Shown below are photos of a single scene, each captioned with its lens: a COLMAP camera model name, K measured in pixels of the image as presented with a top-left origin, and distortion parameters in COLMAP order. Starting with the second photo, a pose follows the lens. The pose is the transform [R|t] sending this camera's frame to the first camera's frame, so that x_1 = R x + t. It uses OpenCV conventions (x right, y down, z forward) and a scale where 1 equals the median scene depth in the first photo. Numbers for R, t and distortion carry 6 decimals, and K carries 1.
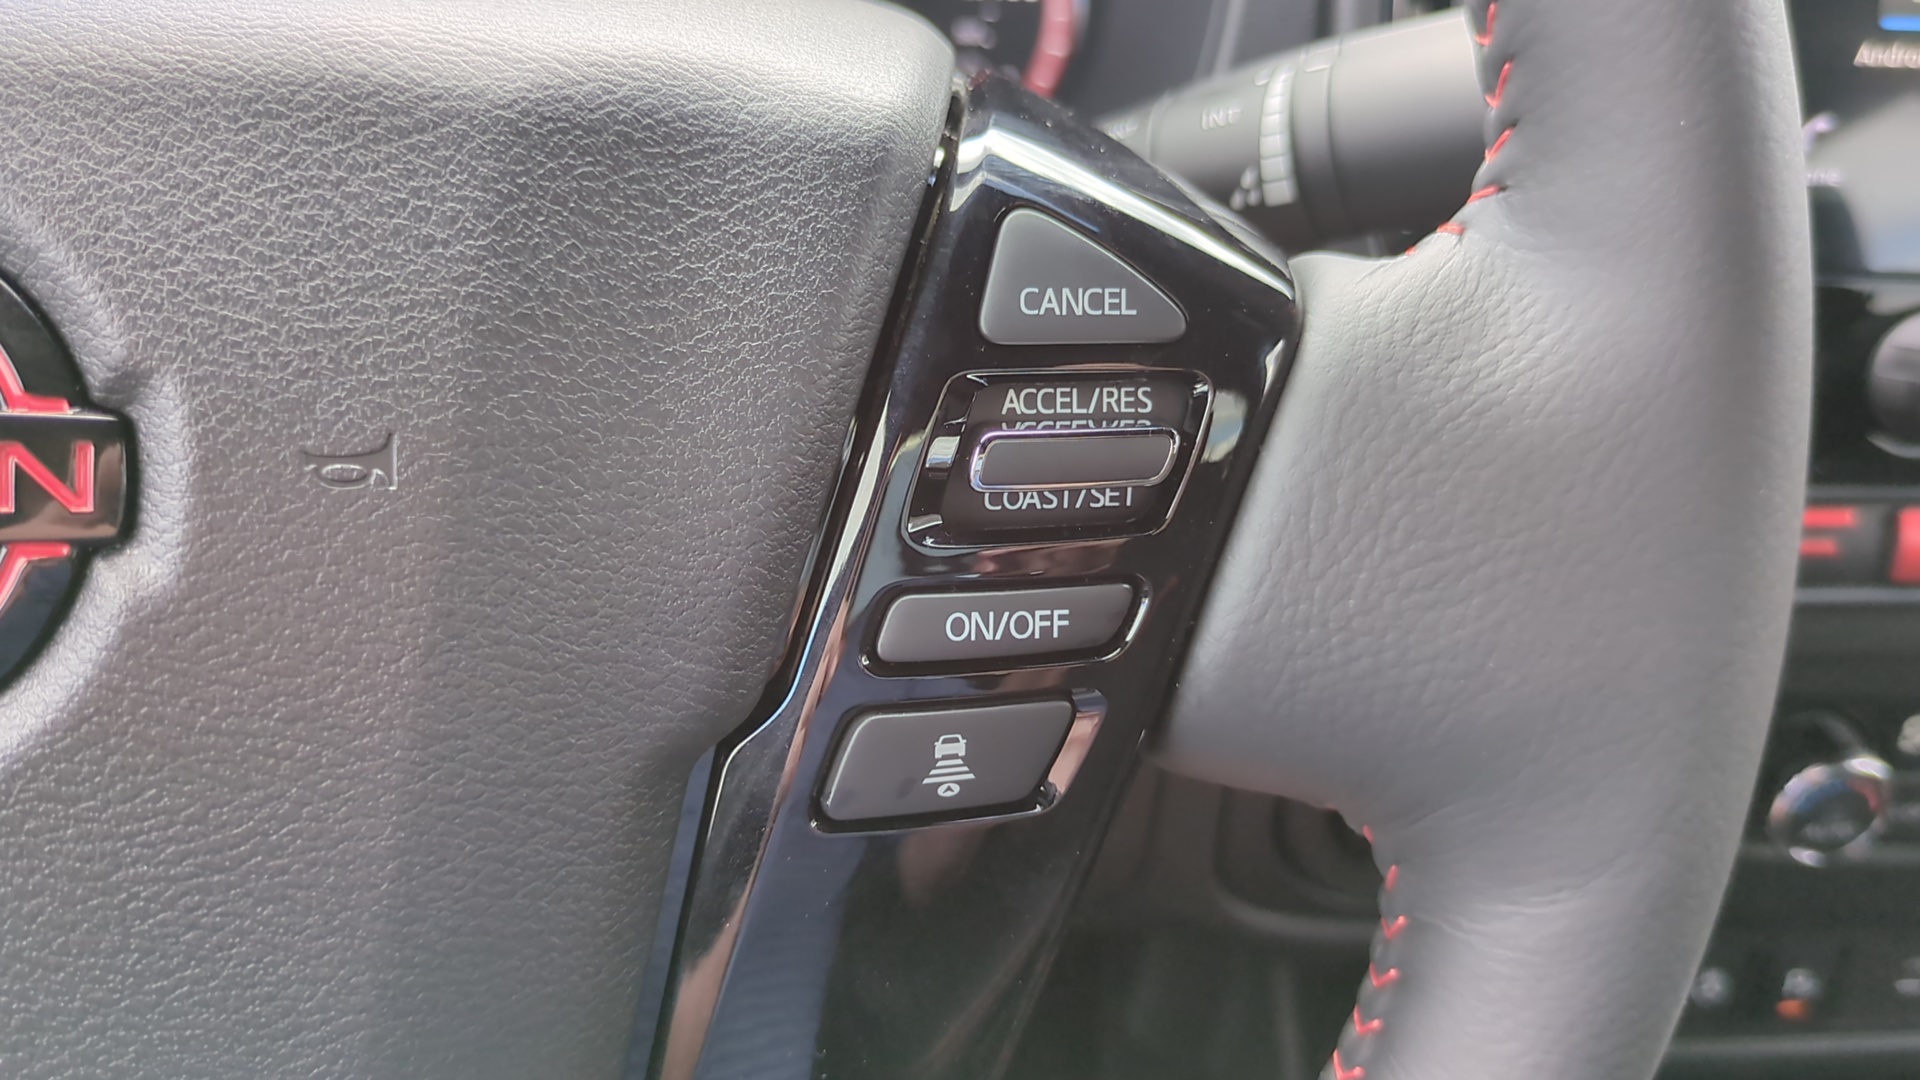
lens RADIAL K [[1621.7, 0, 960.0], [0, 1621.7, 540.0], [0, 0, 1]] dist [0.031243, -0.077089]
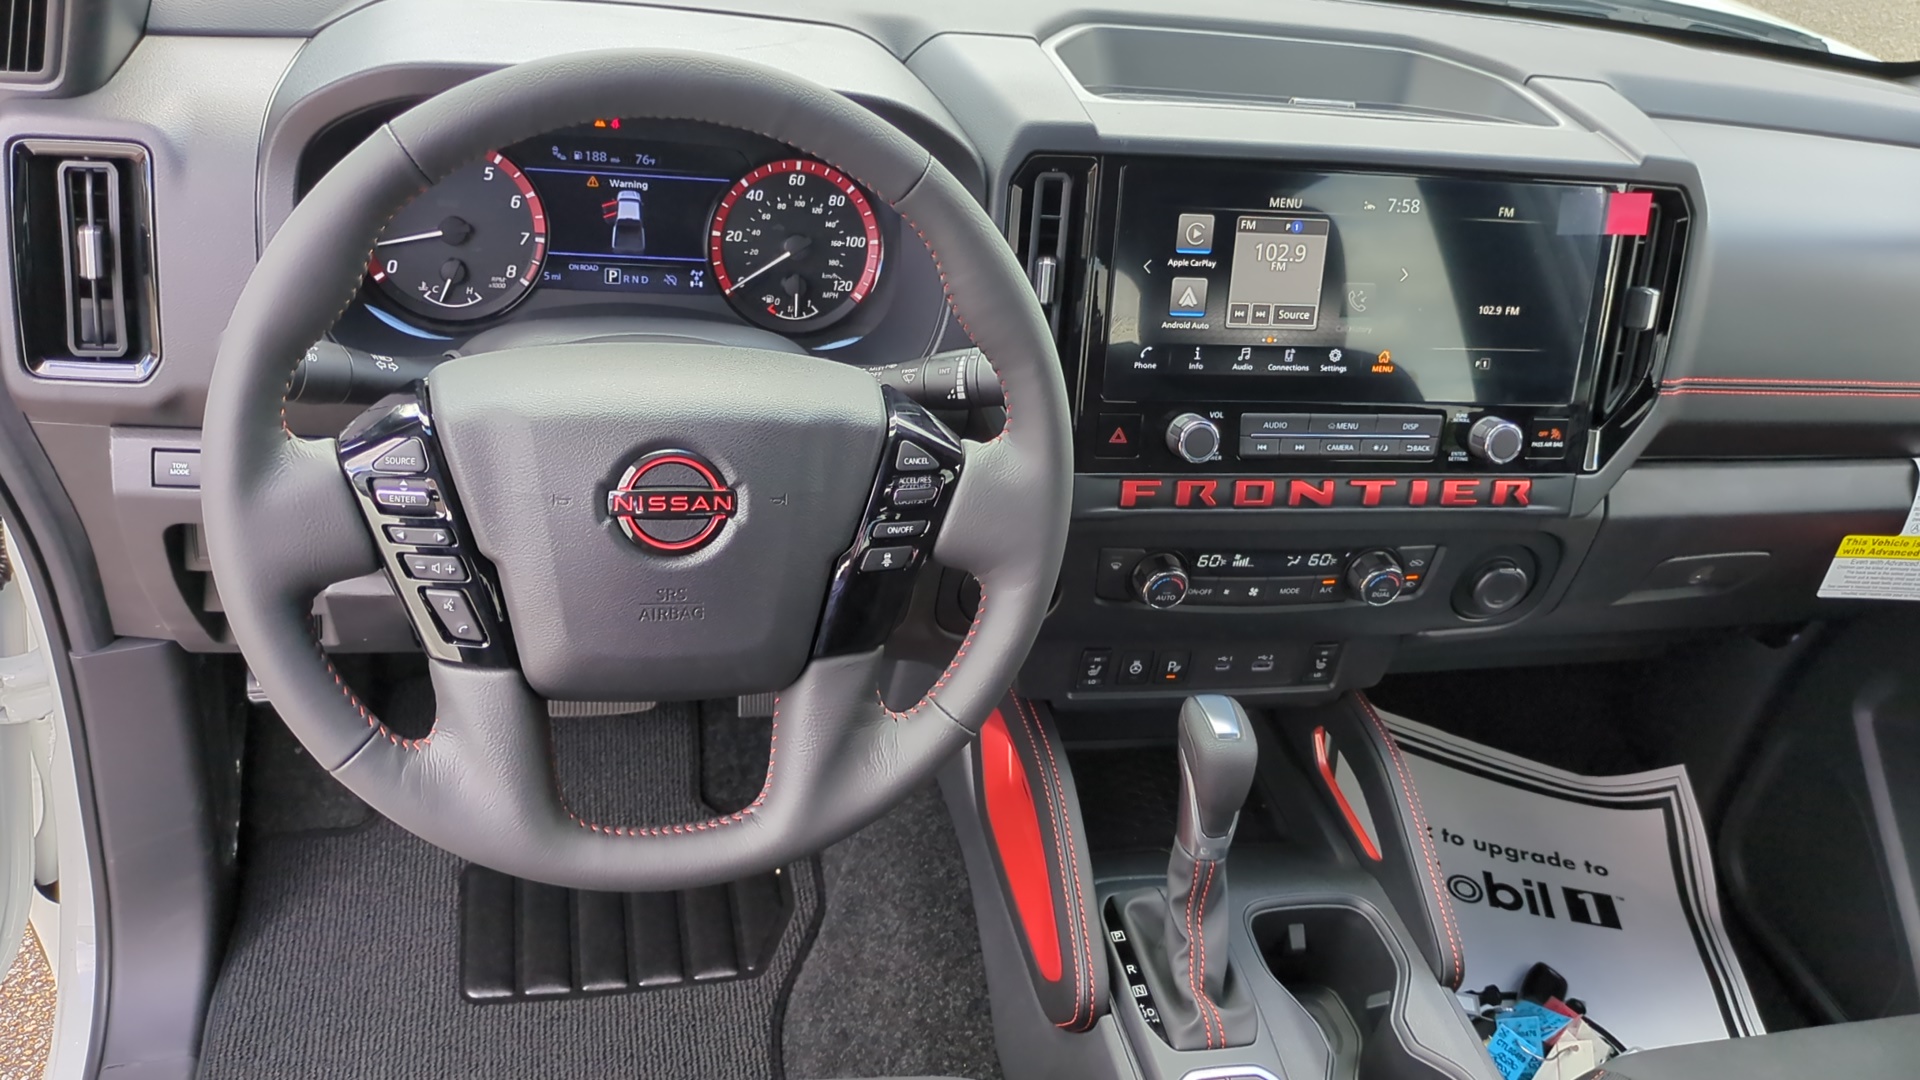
lens RADIAL K [[1621.7, 0, 960.0], [0, 1621.7, 540.0], [0, 0, 1]] dist [0.031243, -0.077089]
pose [[0.982472, 0.003135, 0.186383, -0.665615], [-0.019030, 0.996321, 0.083558, -0.308790], [-0.185436, -0.085640, 0.978917, -3.568681]]
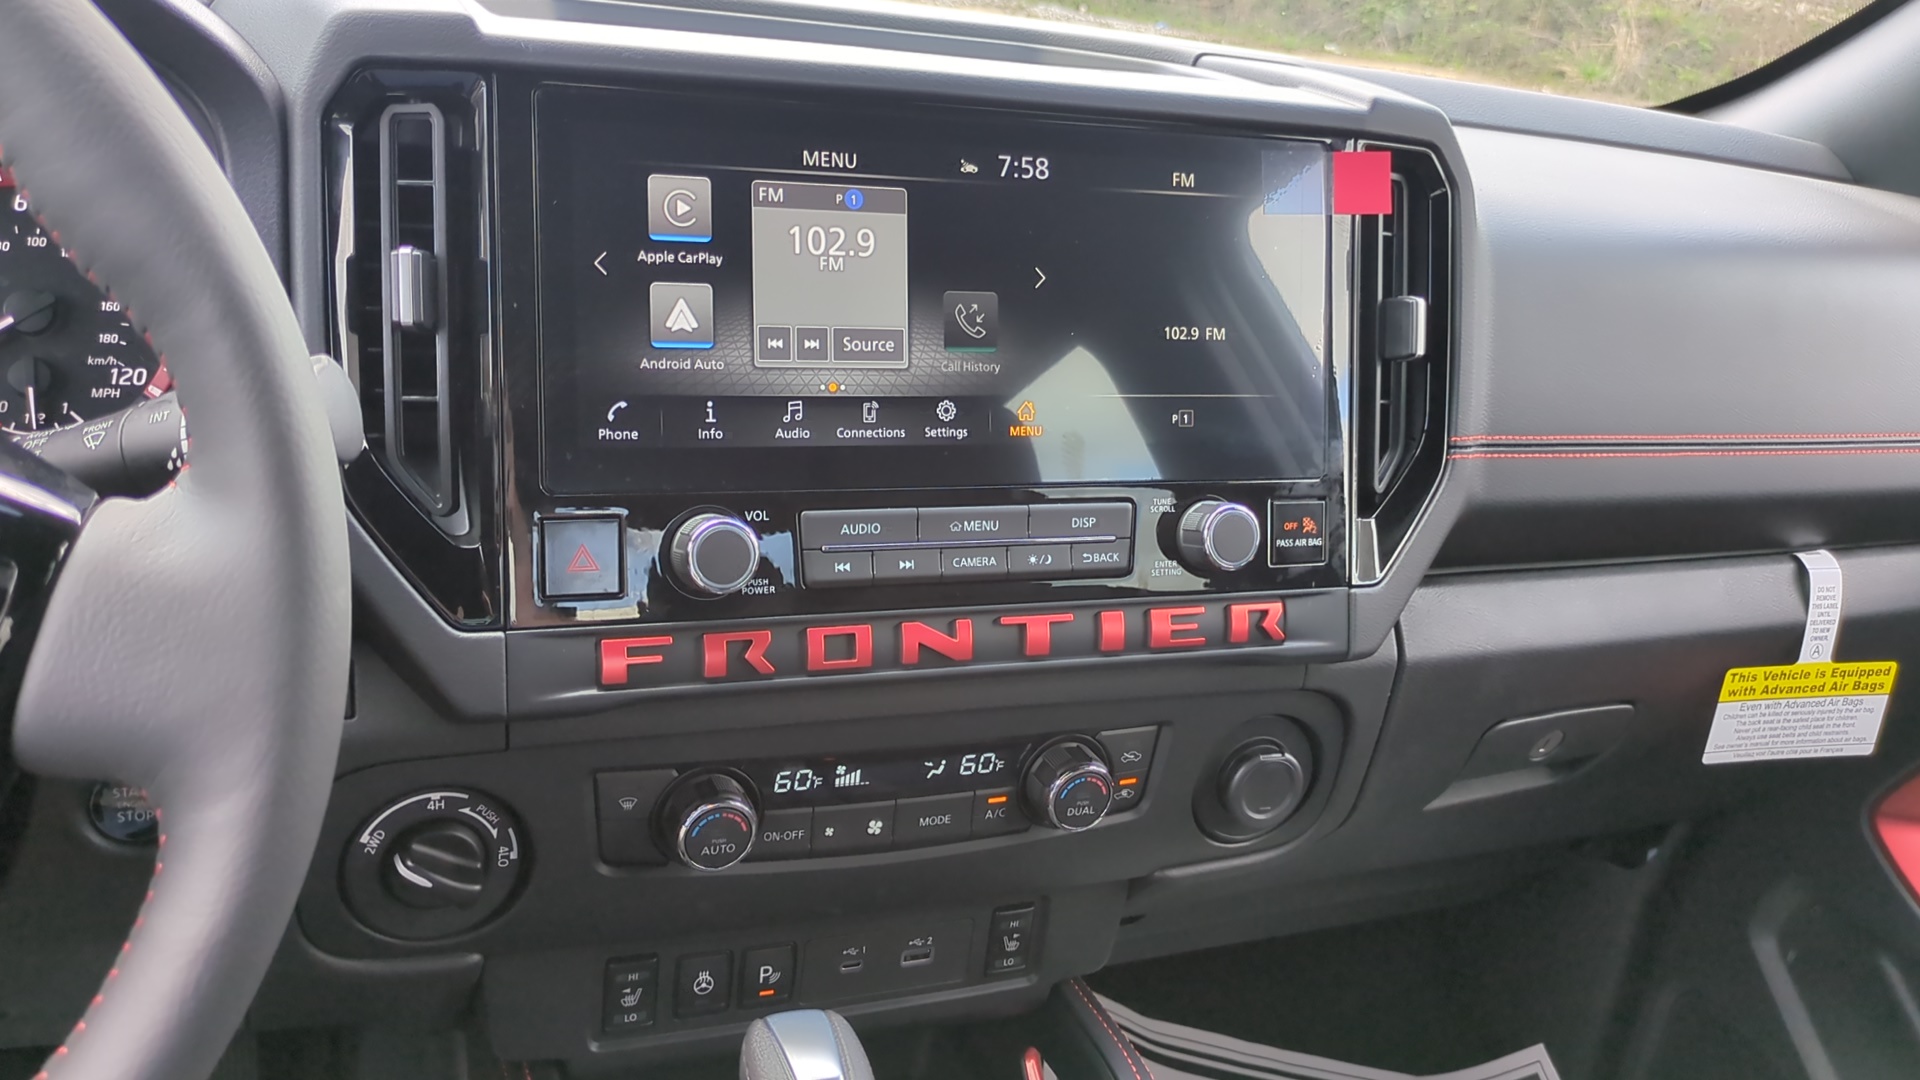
lens RADIAL K [[1601.1, 0, 938.8], [0, 1601.1, 536.2], [0, 0, 1]] dist [0.061658, -0.144155]
pose [[0.947159, -0.035107, 0.318837, 0.610732], [0.079815, 0.988524, -0.128258, 0.222702], [-0.310675, 0.146929, 0.939091, -1.284135]]
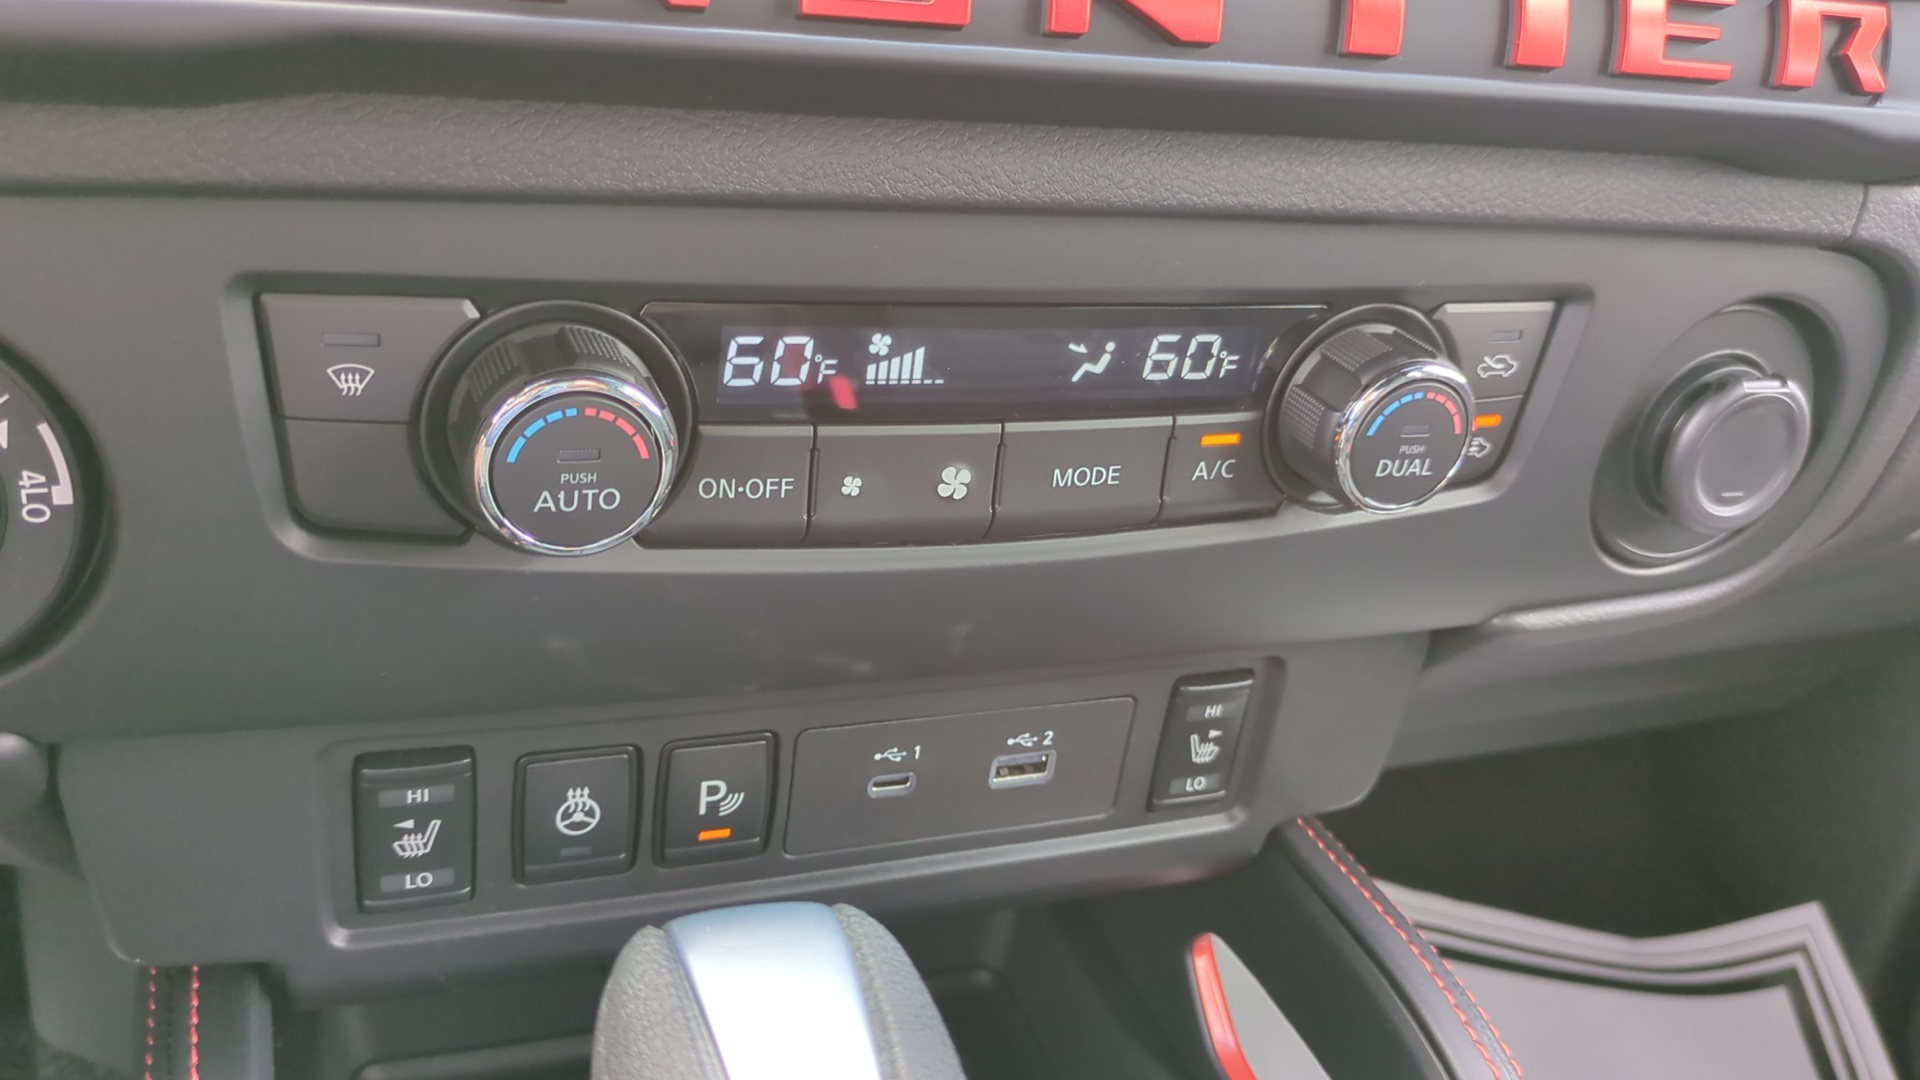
lens RADIAL K [[1621.7, 0, 960.0], [0, 1621.7, 540.0], [0, 0, 1]] dist [0.031243, -0.077089]
pose [[0.948641, -0.047528, 0.312763, 1.129582], [0.054573, 0.998414, -0.013803, 0.490497], [-0.311611, 0.030162, 0.949731, 0.832806]]
